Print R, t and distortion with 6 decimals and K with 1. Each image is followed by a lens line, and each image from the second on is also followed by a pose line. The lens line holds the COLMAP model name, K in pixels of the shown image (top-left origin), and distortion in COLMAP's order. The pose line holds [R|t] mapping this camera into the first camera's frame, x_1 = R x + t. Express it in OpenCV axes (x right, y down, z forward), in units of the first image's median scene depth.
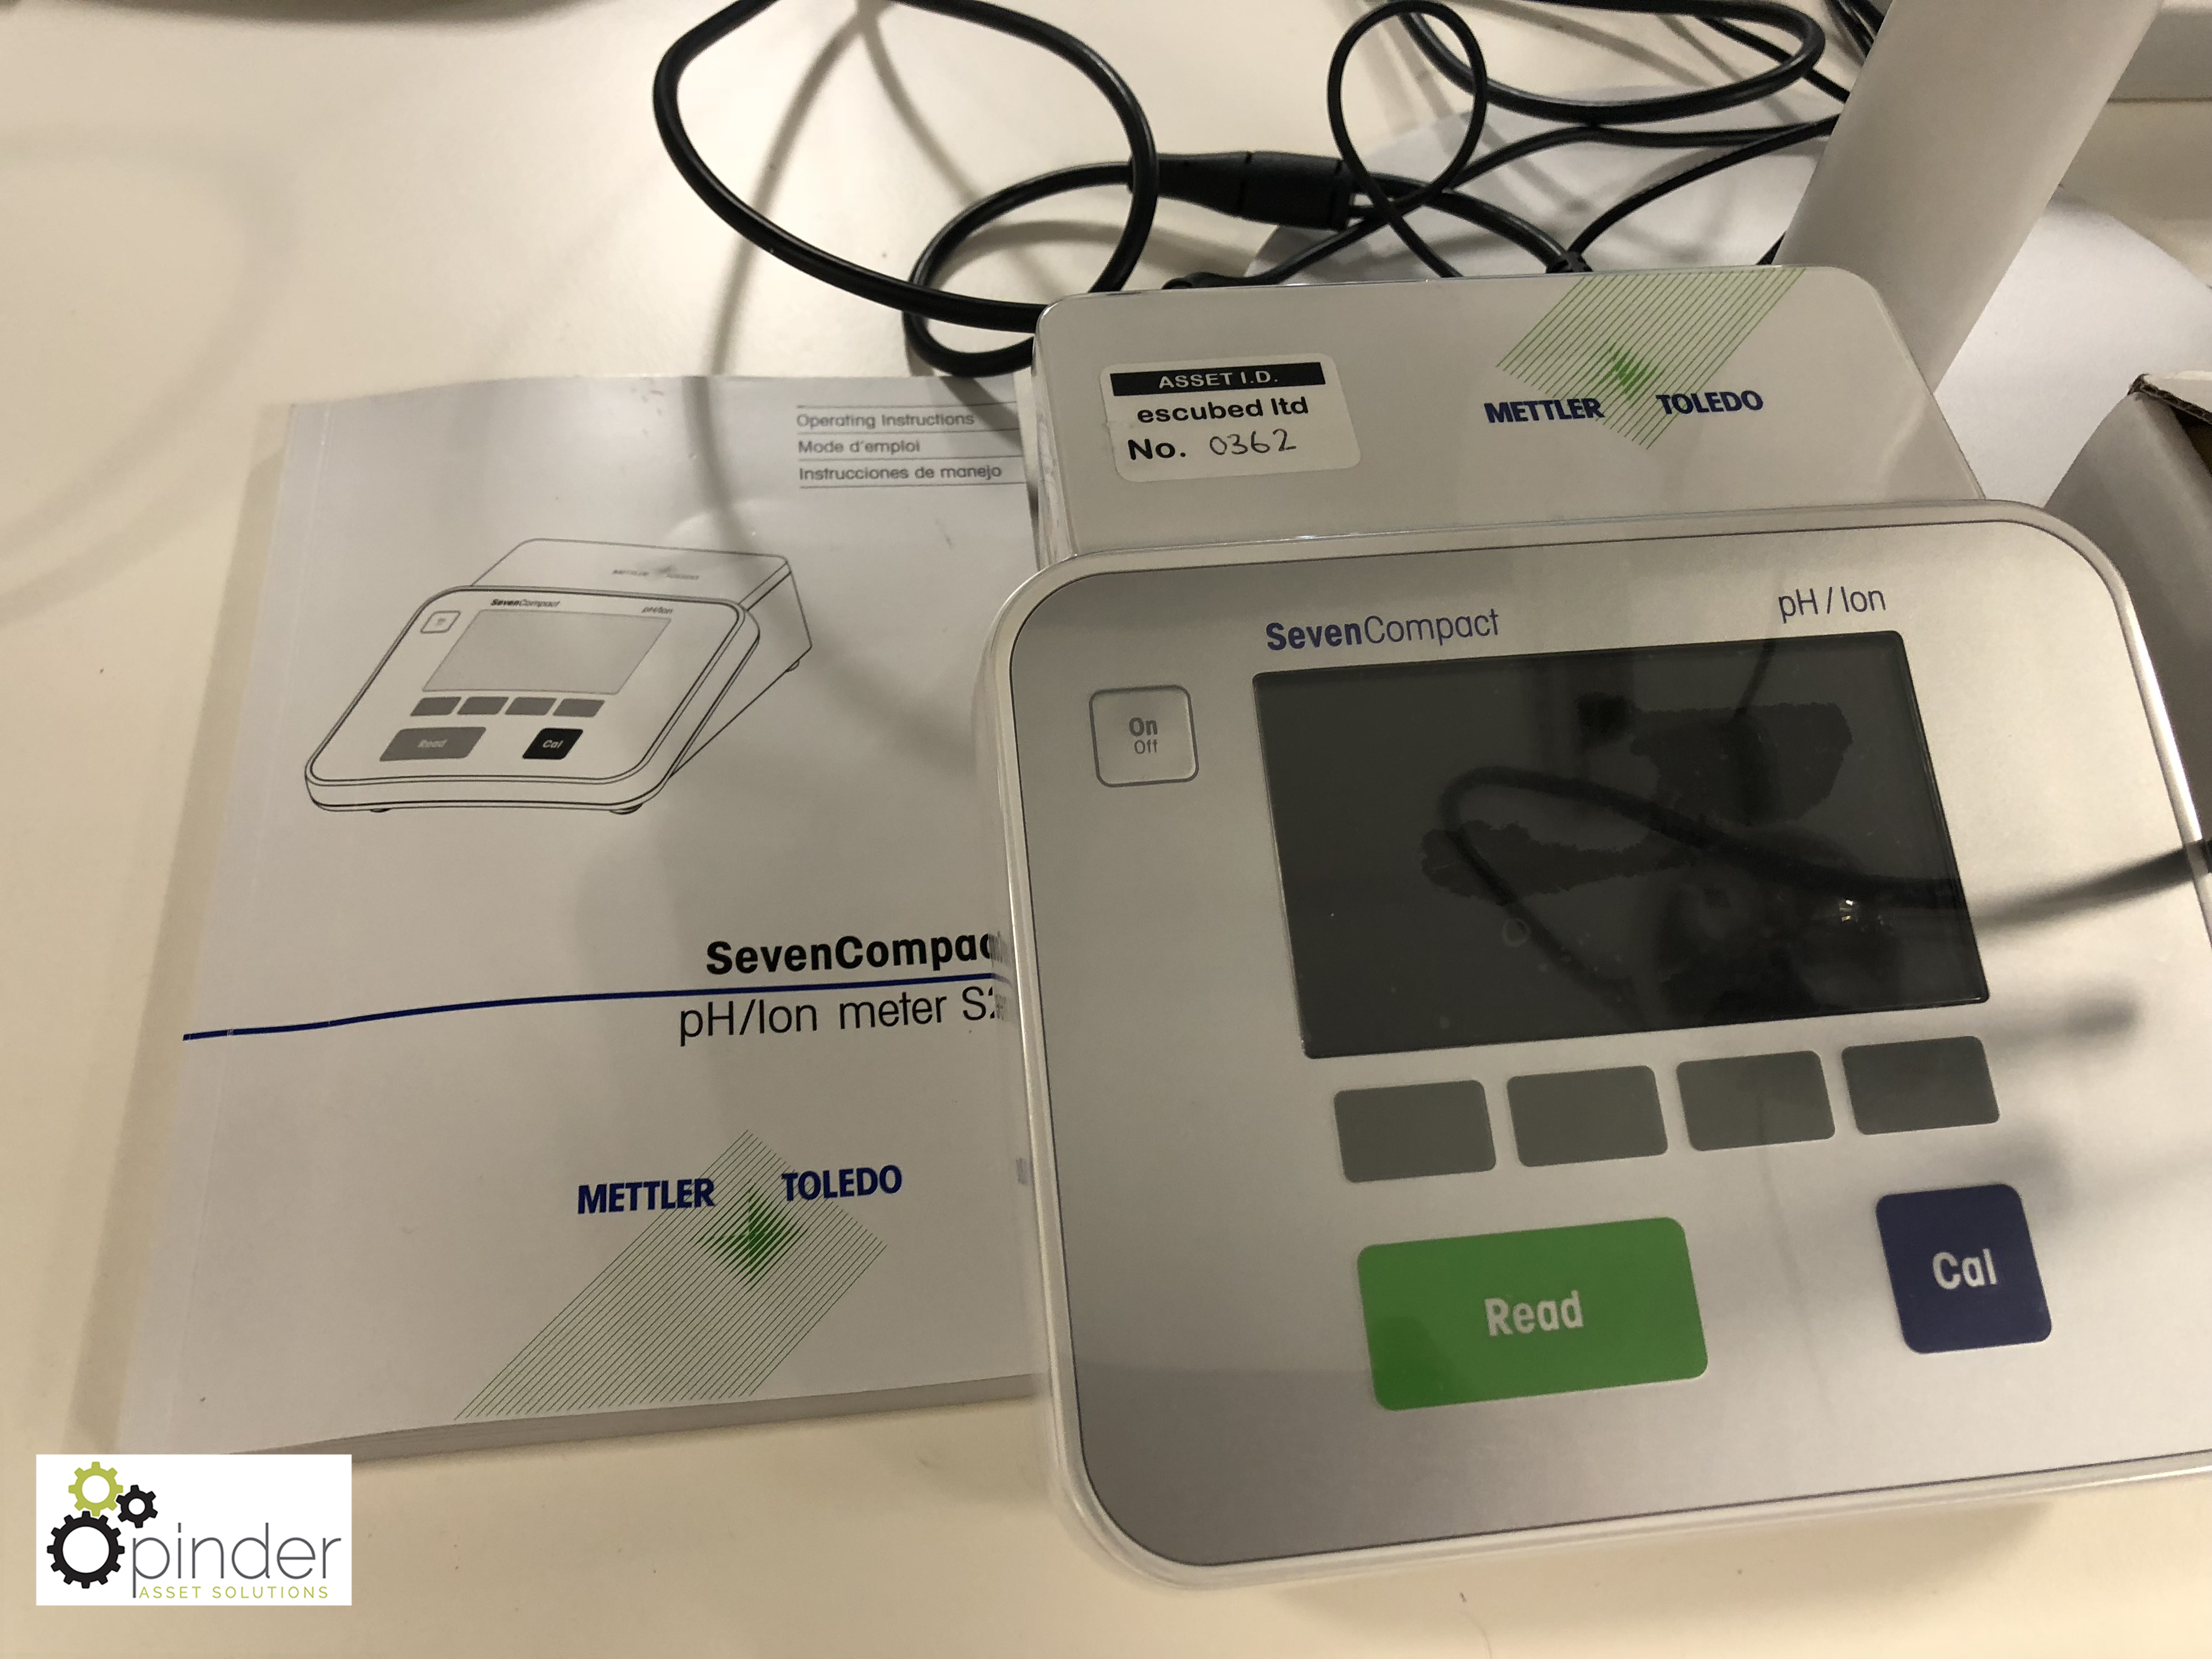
lens RADIAL K [[1803.1, 0, 1104.6], [0, 1803.1, 804.0], [0, 0, 1]] dist [0.016826, -0.010982]
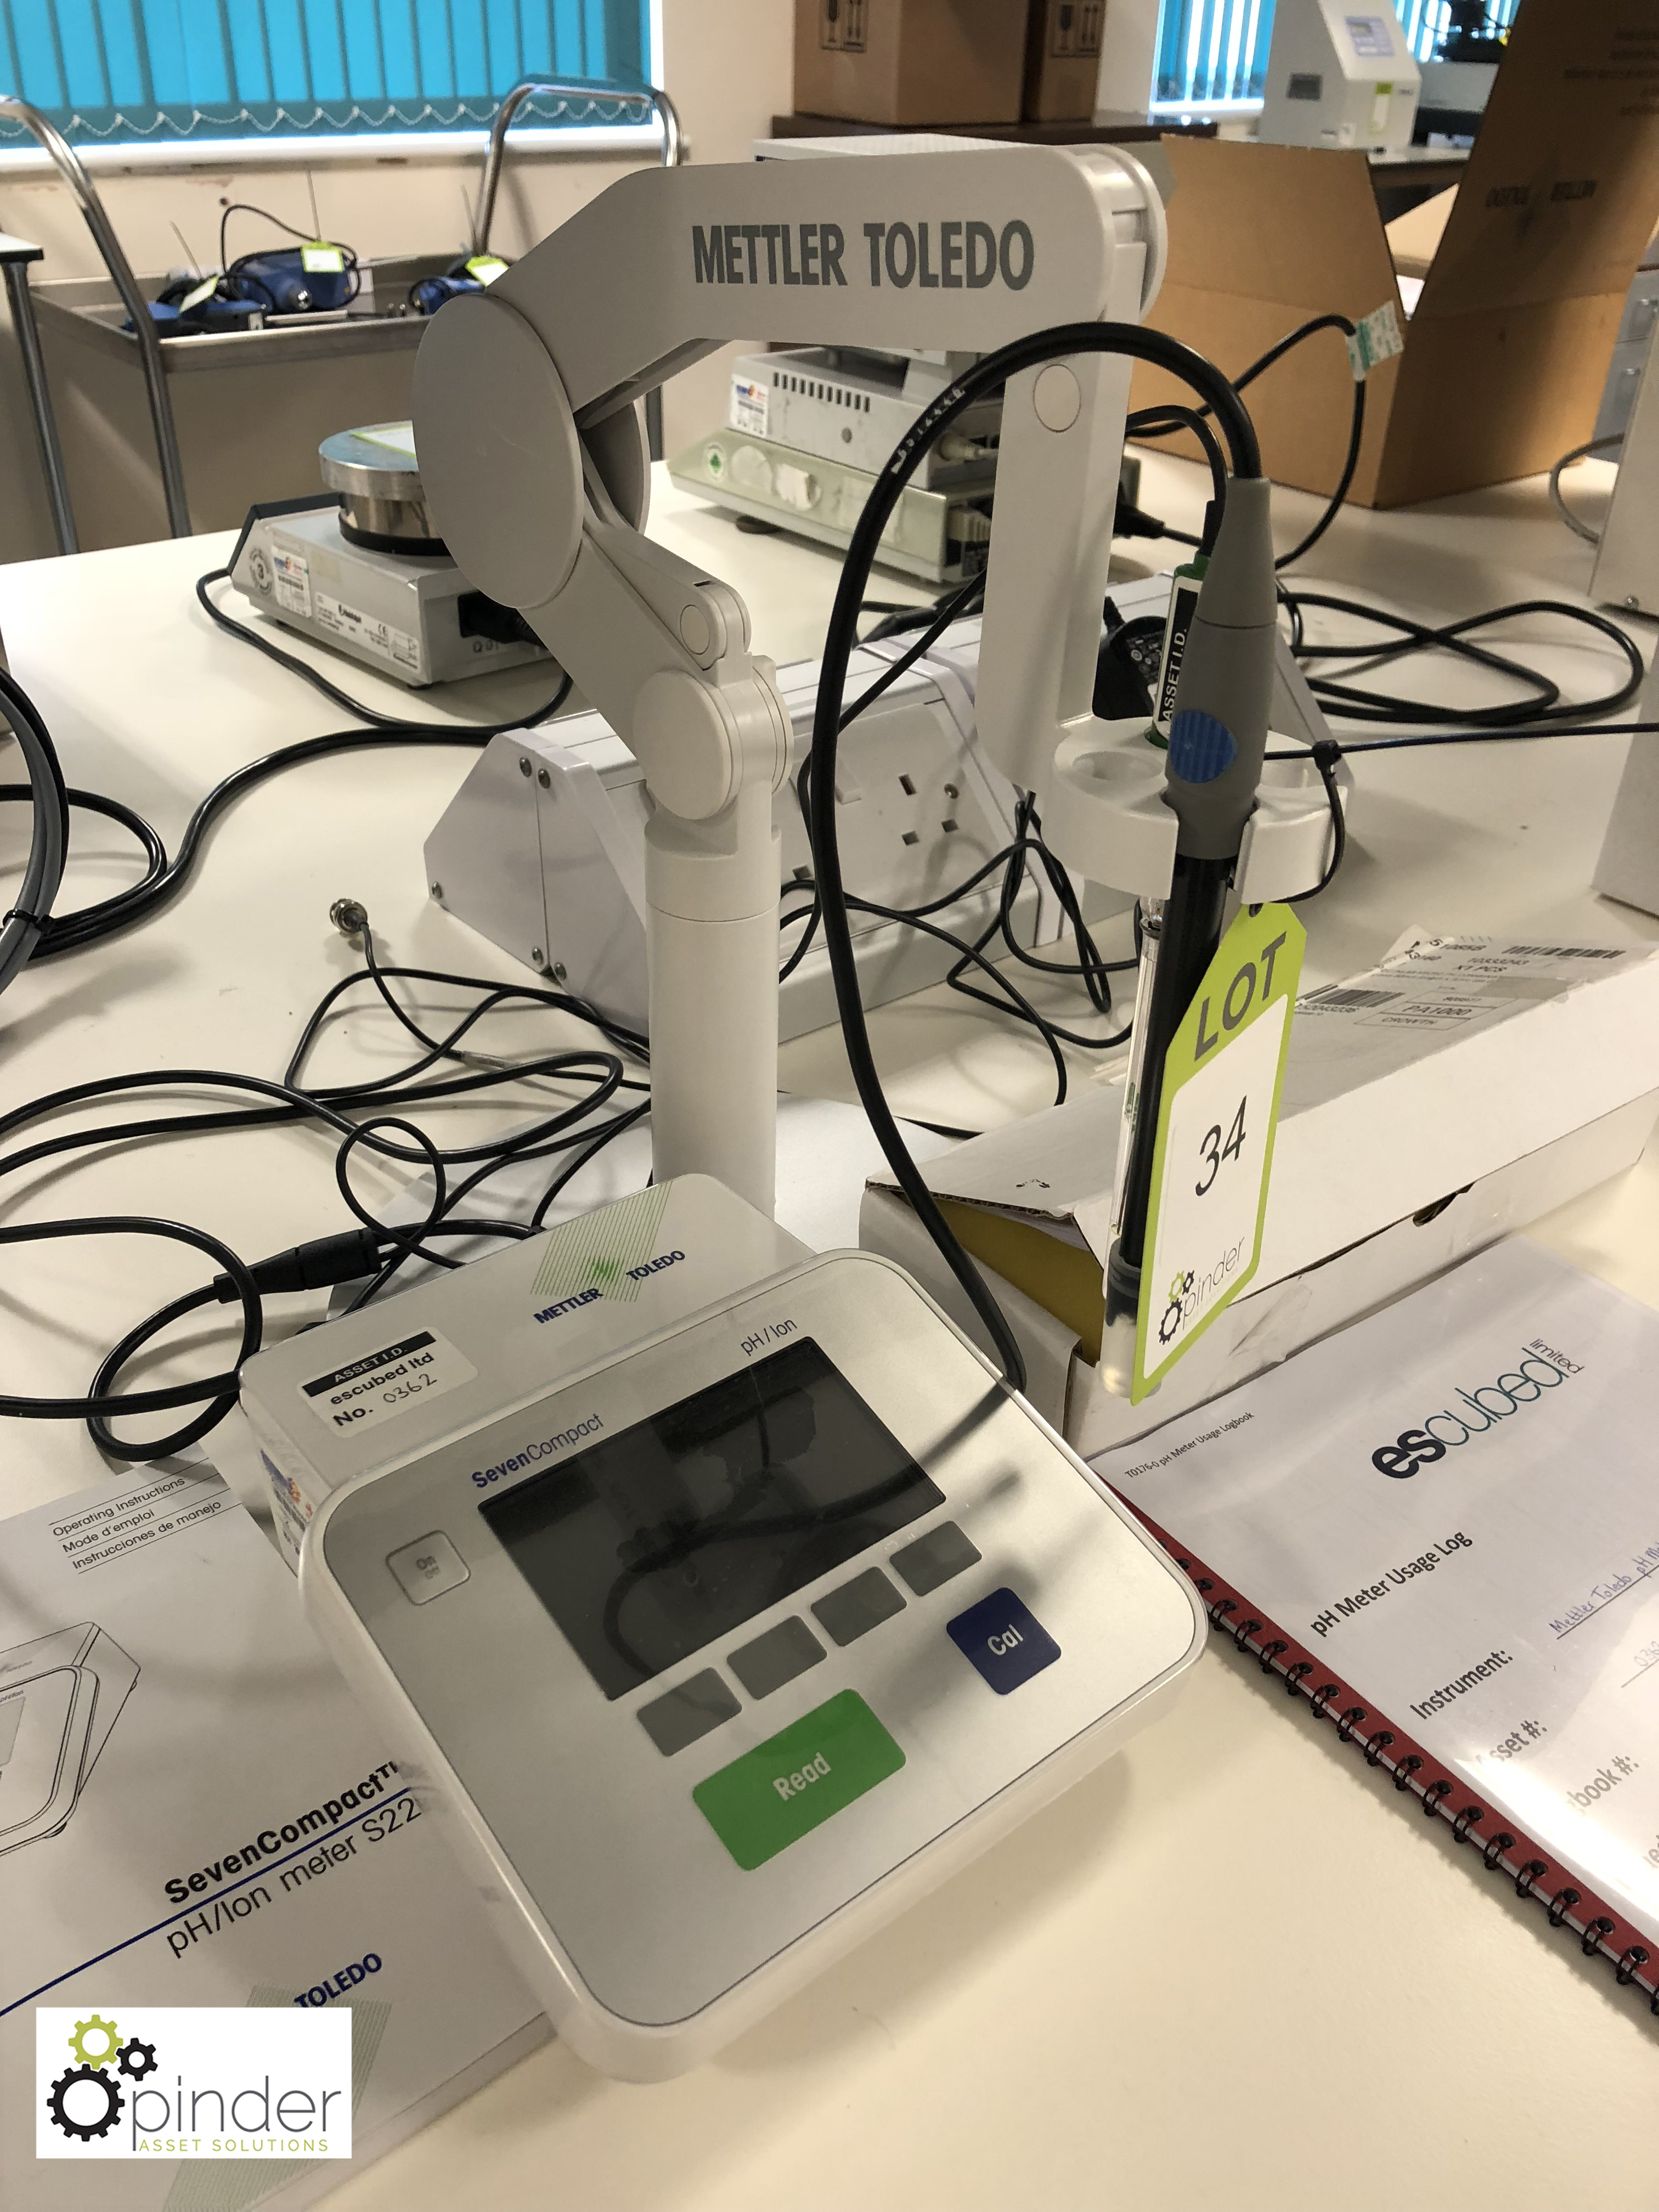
lens RADIAL K [[1803.1, 0, 815.4], [0, 1803.1, 1102.7], [0, 0, 1]] dist [0.016826, -0.010982]
pose [[0.845712, -0.309522, 0.434704, -0.215375], [0.456752, 0.841093, -0.289724, 0.197863], [-0.275950, 0.443575, 0.852697, -0.522146]]
